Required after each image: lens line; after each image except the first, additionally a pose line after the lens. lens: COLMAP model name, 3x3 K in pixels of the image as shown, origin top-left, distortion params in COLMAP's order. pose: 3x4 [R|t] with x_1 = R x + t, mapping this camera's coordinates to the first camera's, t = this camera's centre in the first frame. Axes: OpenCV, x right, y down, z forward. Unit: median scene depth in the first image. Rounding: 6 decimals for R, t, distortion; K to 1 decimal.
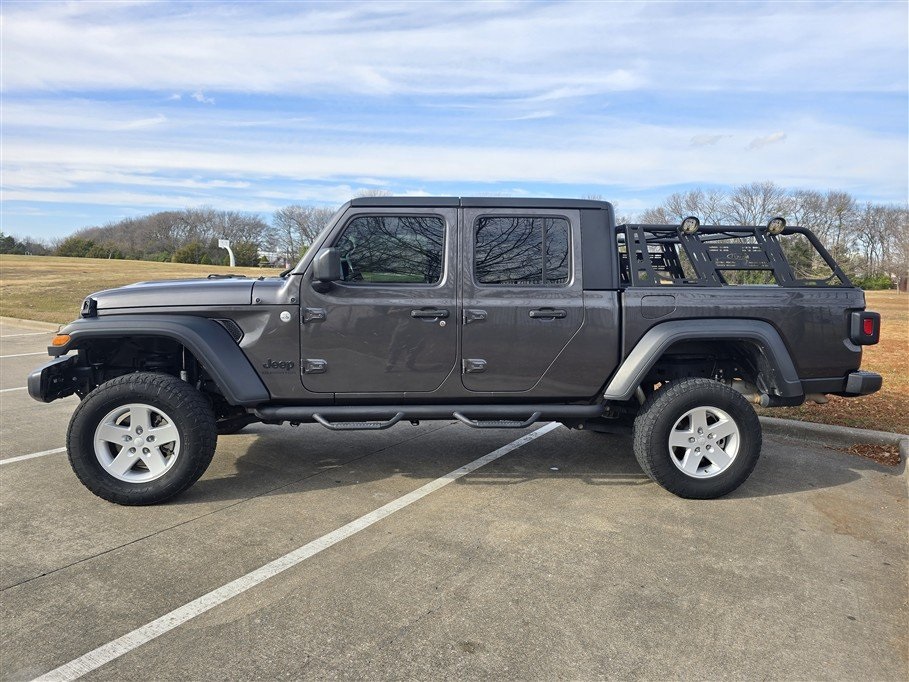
lens RADIAL K [[612.7, 0, 454.5], [0, 612.7, 341.0], [0, 0, 1]] dist [0.068235, -0.055296]
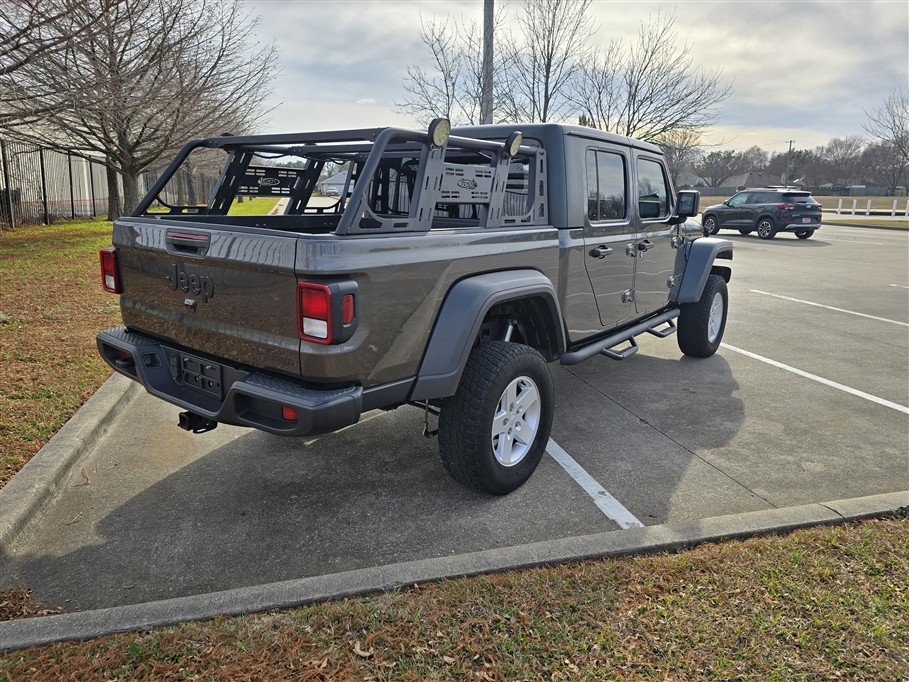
lens RADIAL K [[612.7, 0, 454.5], [0, 612.7, 341.0], [0, 0, 1]] dist [0.068235, -0.055296]
pose [[-0.702088, 0.139943, -0.698204, 0.866180], [-0.102228, 0.950534, 0.293315, -0.194071], [0.704714, 0.277309, -0.653053, 1.720529]]
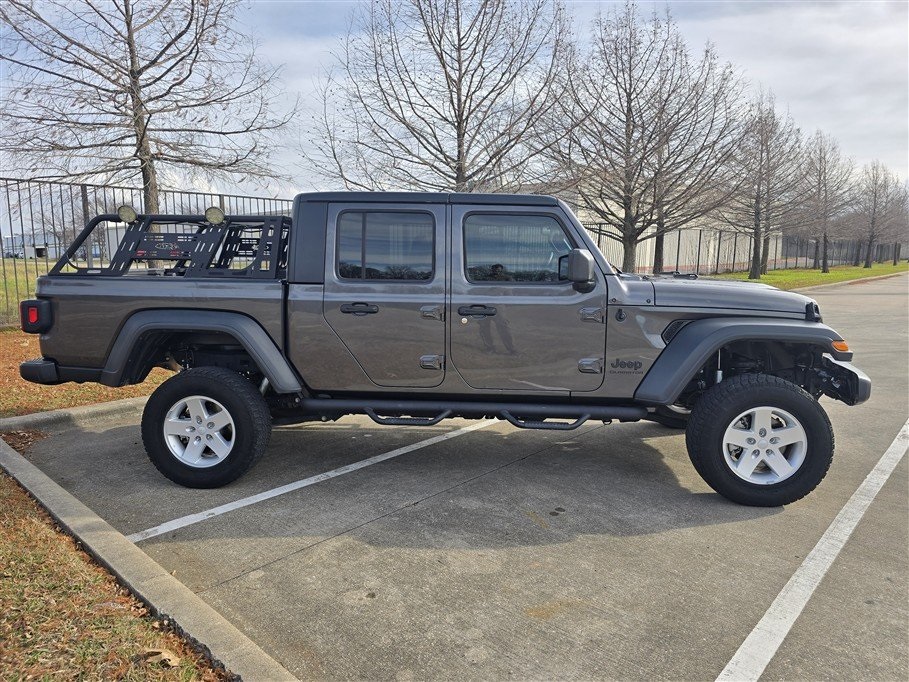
lens RADIAL K [[612.7, 0, 454.5], [0, 612.7, 341.0], [0, 0, 1]] dist [0.068235, -0.055296]
pose [[-0.976659, -0.050897, 0.208677, -0.230739], [0.002554, 0.968700, 0.248222, -0.252908], [-0.214779, 0.242961, -0.945960, 2.074048]]
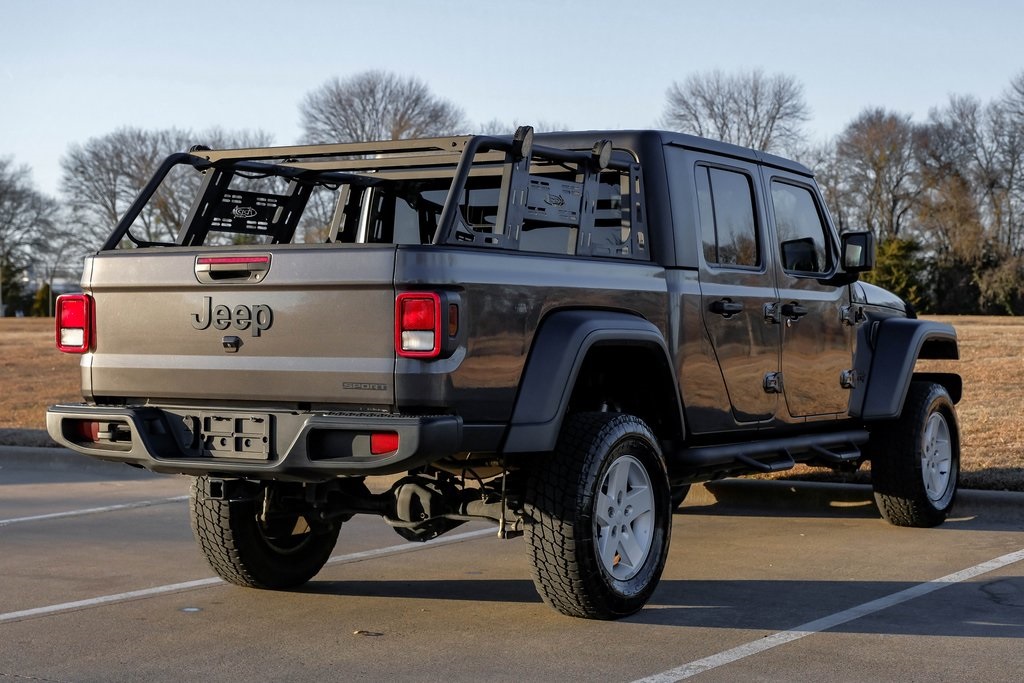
lens RADIAL K [[1716.2, 0, 512.0], [0, 1716.2, 341.5], [0, 0, 1]] dist [-0.035405, 0.234533]
pose [[-0.626442, -0.002595, -0.779463, 1.540841], [-0.092781, 0.993133, 0.071260, -0.143450], [0.773926, 0.116960, -0.622382, 2.154708]]
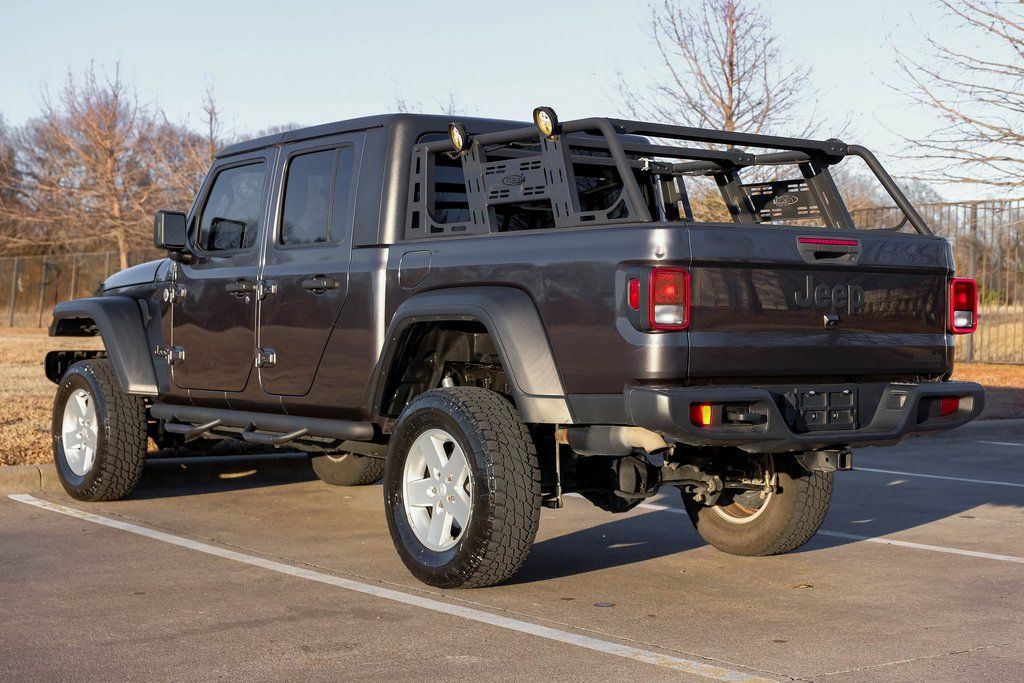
lens RADIAL K [[1716.2, 0, 512.0], [0, 1716.2, 341.5], [0, 0, 1]] dist [-0.035405, 0.234533]
pose [[0.503893, -0.000371, -0.863766, 1.727376], [-0.093420, 0.994111, -0.054926, 0.096625], [0.858699, 0.108370, 0.500891, 0.187577]]
